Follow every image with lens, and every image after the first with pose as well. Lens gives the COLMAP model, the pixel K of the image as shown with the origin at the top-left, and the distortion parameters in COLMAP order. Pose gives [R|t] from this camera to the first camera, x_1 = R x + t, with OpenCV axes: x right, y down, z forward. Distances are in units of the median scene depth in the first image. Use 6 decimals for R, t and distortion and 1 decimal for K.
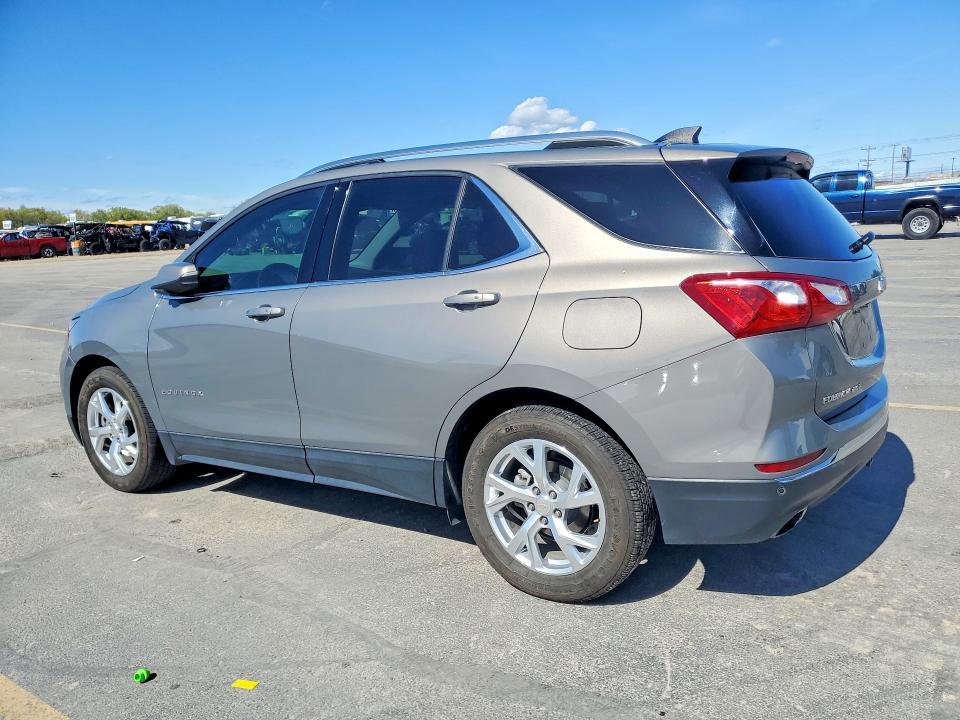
lens RADIAL K [[755.1, 0, 474.7], [0, 755.1, 358.4], [0, 0, 1]] dist [0.004703, 0.001033]
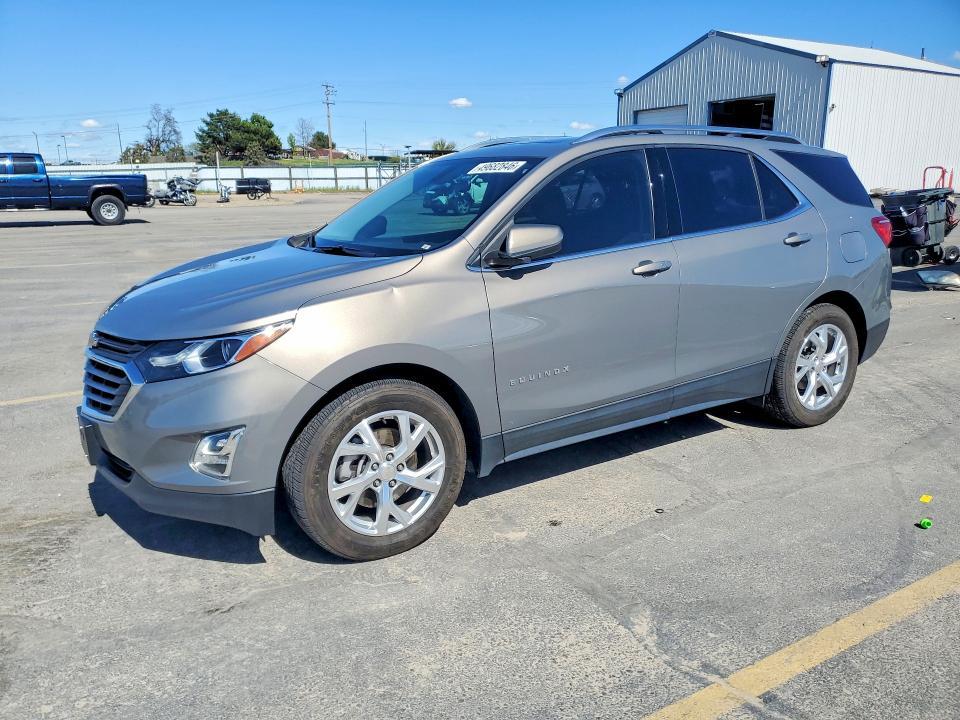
lens RADIAL K [[755.1, 0, 474.7], [0, 755.1, 358.4], [0, 0, 1]] dist [0.004703, 0.001033]
pose [[0.400101, -0.161498, 0.902129, -0.309004], [0.150806, 0.982535, 0.109008, -0.020385], [-0.903978, 0.092432, 0.417468, 0.184369]]
